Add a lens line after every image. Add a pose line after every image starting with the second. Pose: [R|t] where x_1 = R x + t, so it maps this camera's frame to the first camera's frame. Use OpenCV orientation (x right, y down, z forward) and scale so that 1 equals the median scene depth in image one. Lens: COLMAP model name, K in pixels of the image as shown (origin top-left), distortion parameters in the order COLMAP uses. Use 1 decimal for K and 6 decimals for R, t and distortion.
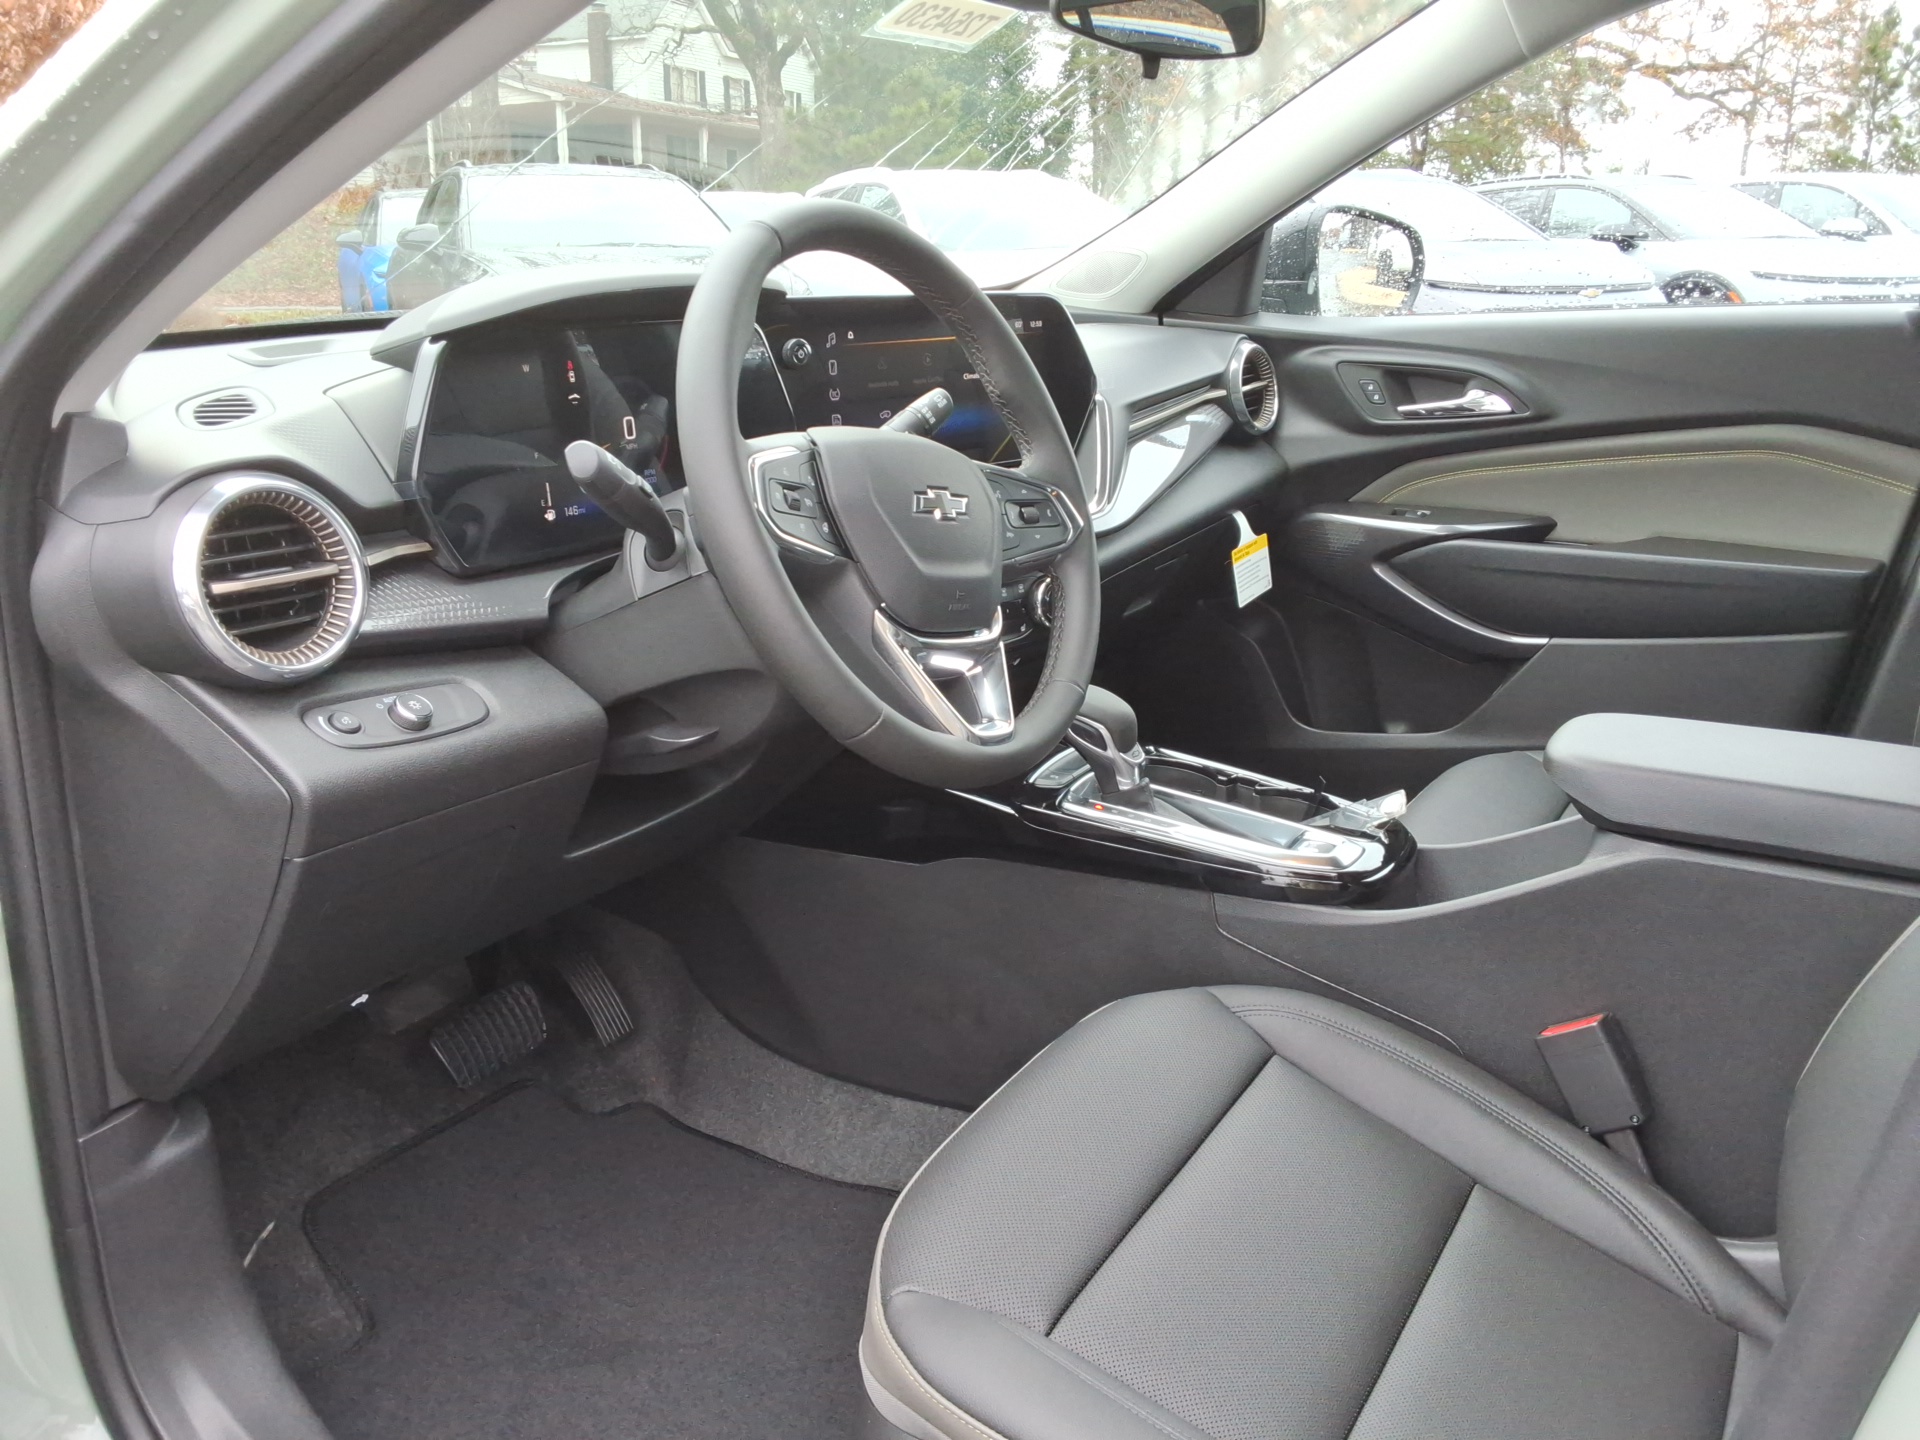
lens RADIAL K [[1555.1, 0, 954.6], [0, 1555.1, 680.6], [0, 0, 1]] dist [0.102179, -0.144384]
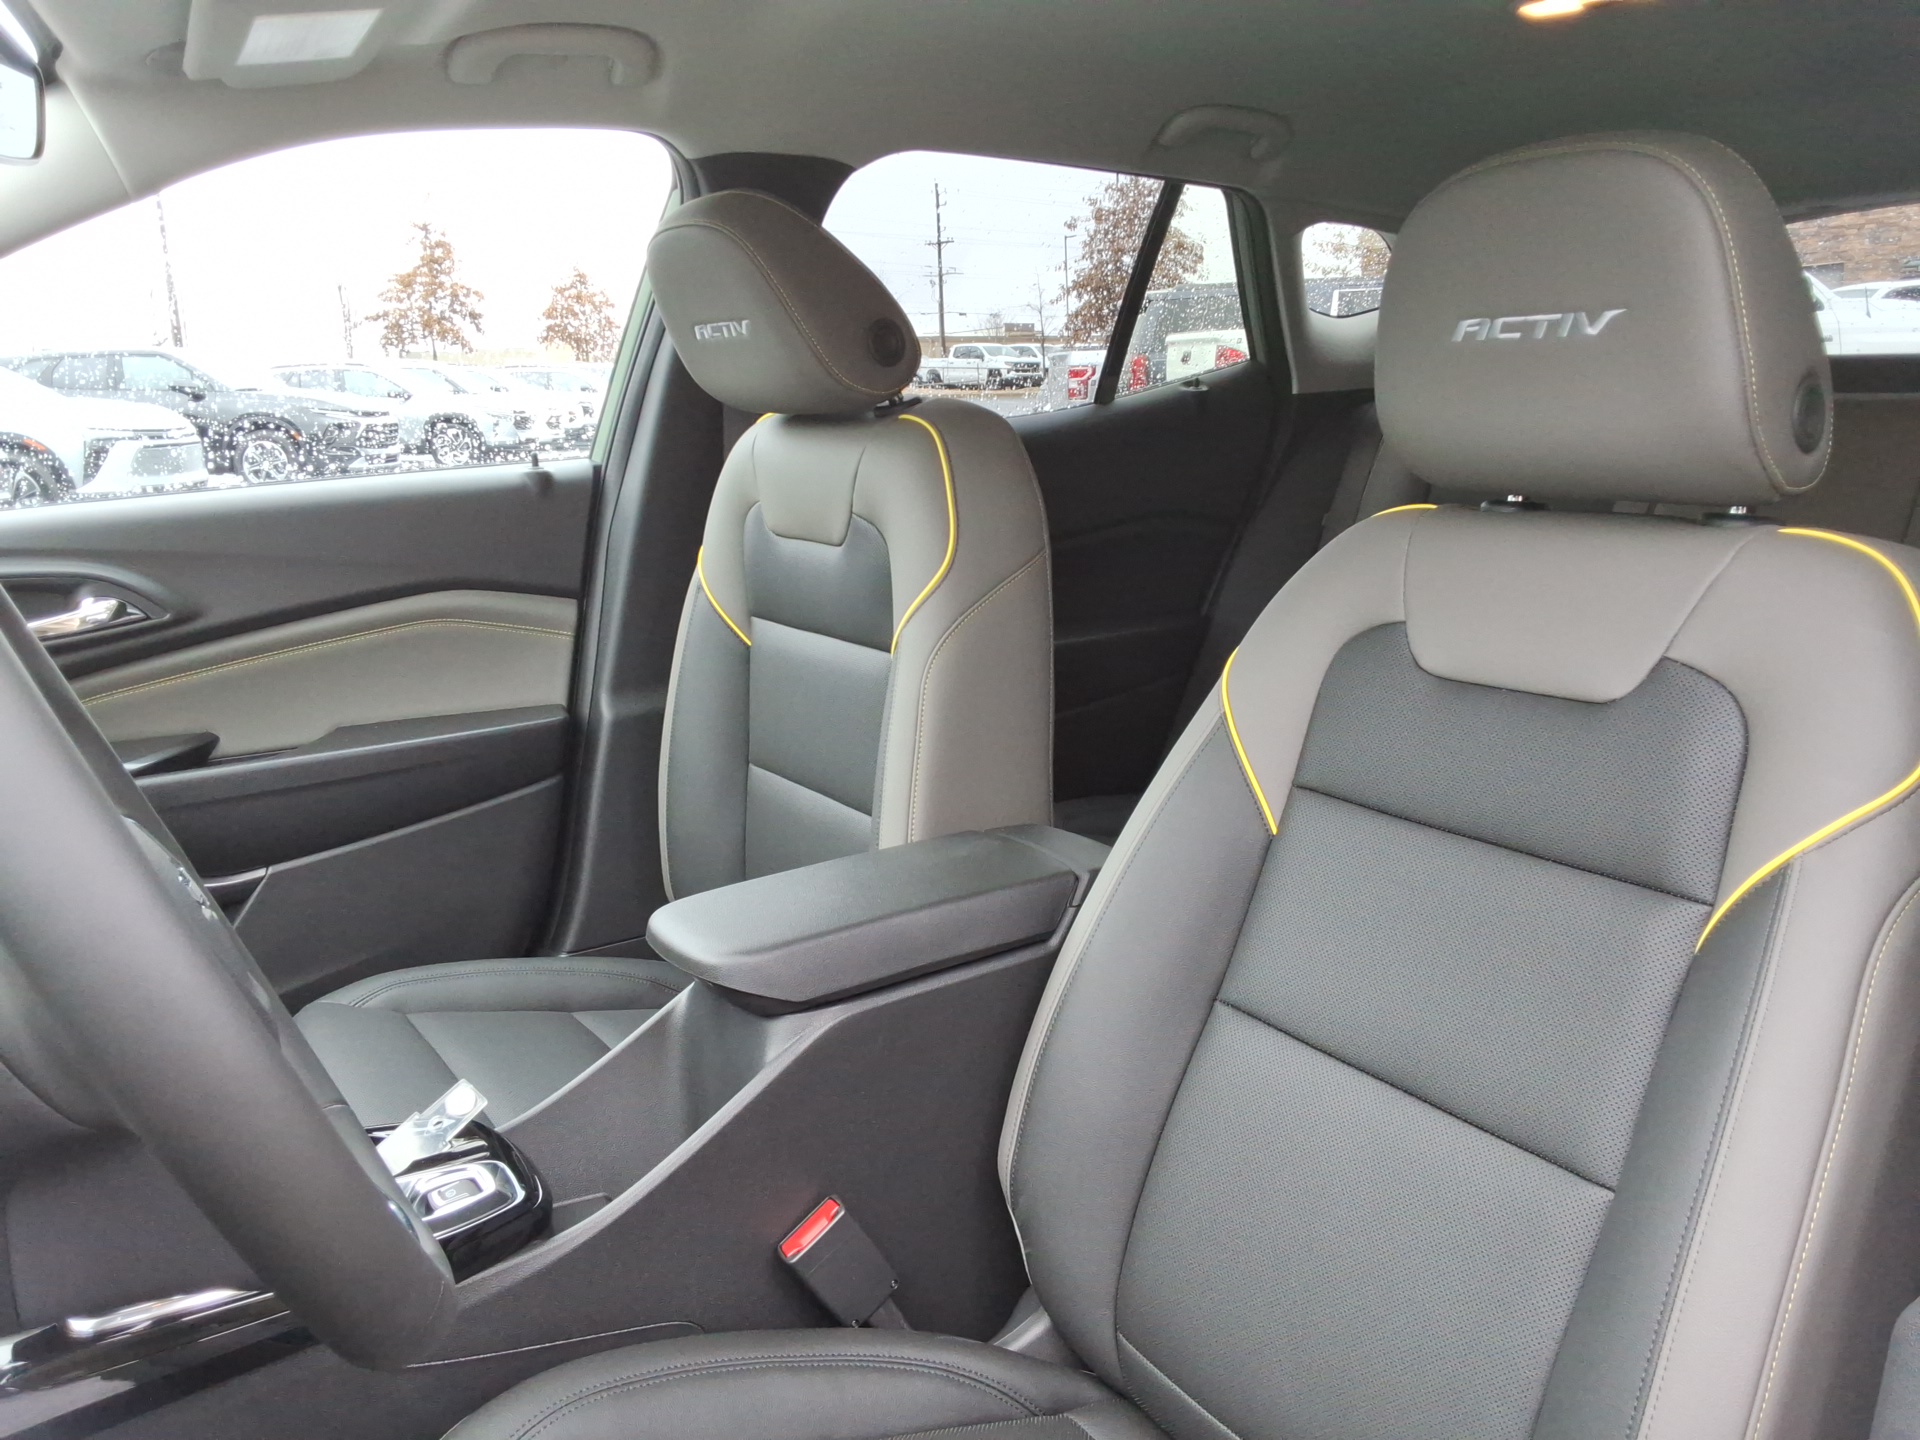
lens RADIAL K [[1555.1, 0, 982.2], [0, 1555.1, 681.6], [0, 0, 1]] dist [0.102179, -0.144384]
pose [[0.403177, -0.177549, 0.897733, -0.261218], [0.266007, 0.961377, 0.070671, -0.099085], [-0.875608, 0.210311, 0.434834, 0.328566]]
